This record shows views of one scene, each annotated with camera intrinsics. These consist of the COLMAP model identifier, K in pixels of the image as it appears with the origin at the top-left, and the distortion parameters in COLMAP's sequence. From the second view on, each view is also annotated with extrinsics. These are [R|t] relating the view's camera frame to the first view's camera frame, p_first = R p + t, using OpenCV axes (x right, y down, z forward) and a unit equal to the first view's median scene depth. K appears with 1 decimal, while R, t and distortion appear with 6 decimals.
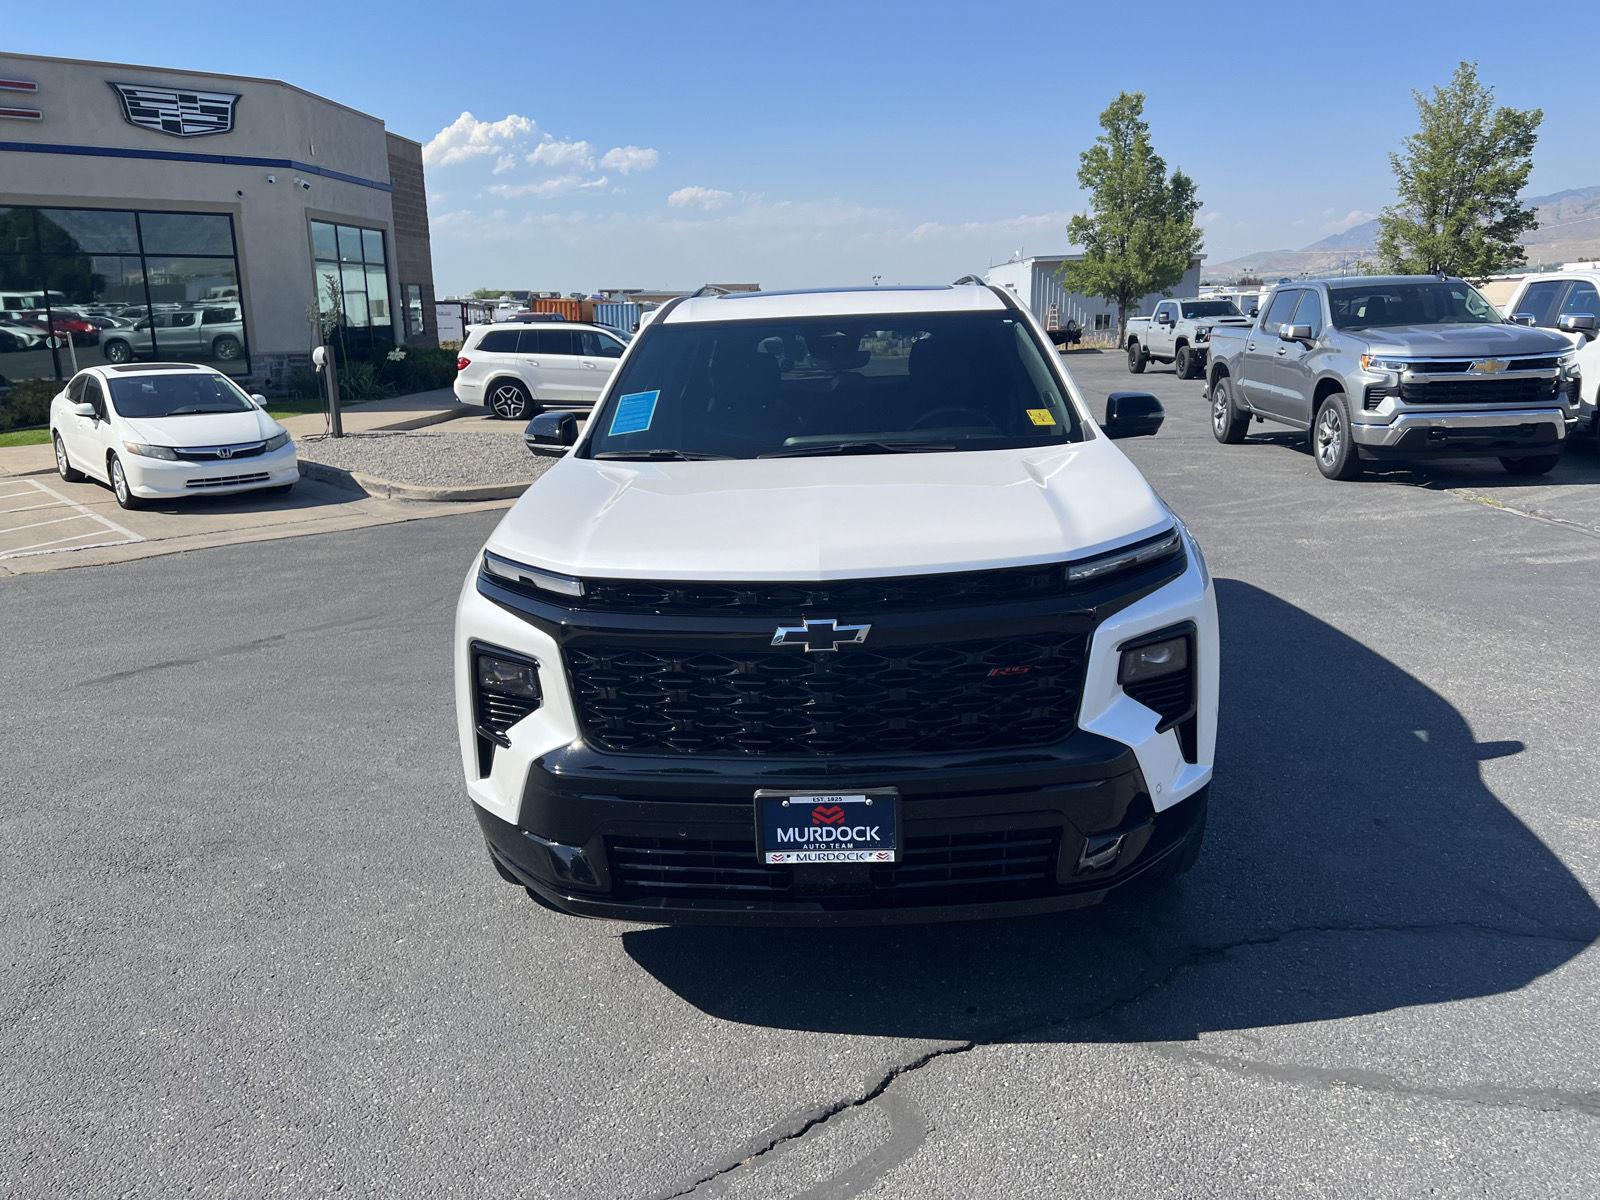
lens RADIAL K [[1210.5, 0, 798.6], [0, 1210.5, 595.1], [0, 0, 1]] dist [0.048815, -0.050995]
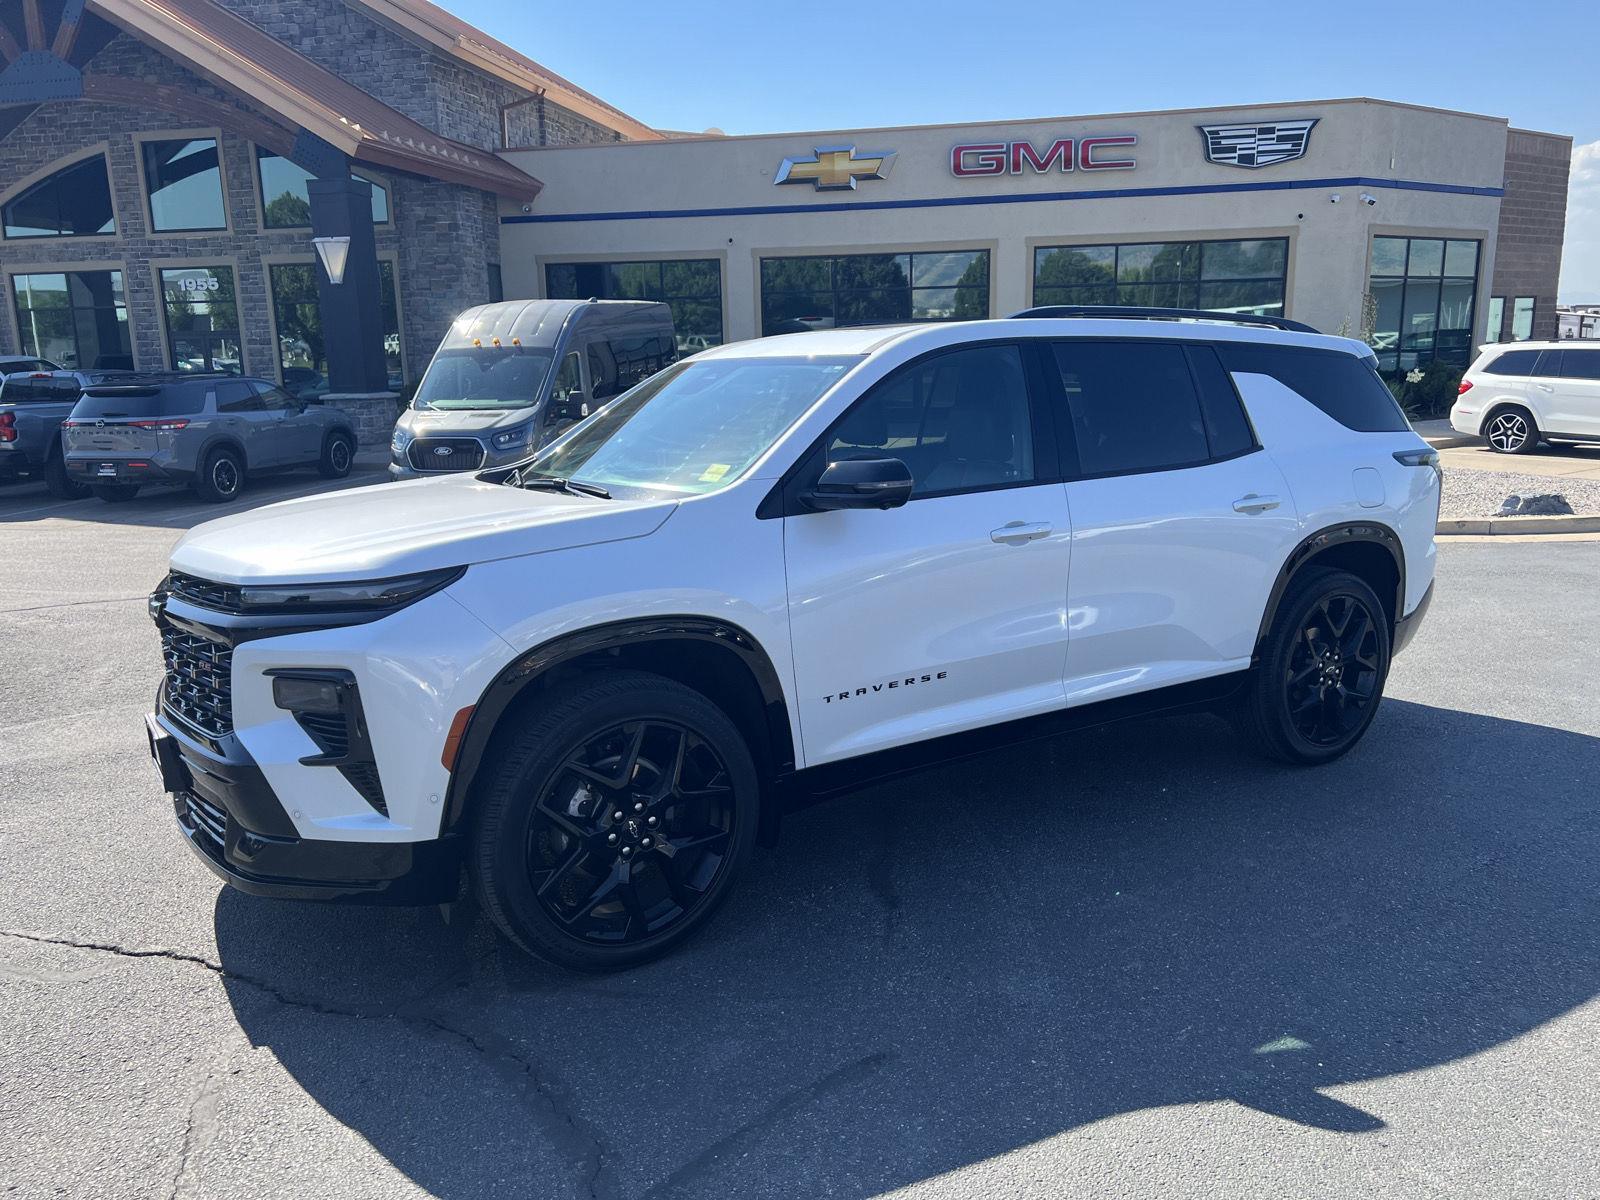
lens RADIAL K [[1210.5, 0, 798.6], [0, 1210.5, 595.1], [0, 0, 1]] dist [0.048815, -0.050995]
pose [[0.585238, 0.164770, -0.793944, 0.255601], [-0.174437, 0.981795, 0.075172, -0.034518], [0.791877, 0.094500, 0.603325, 0.132011]]
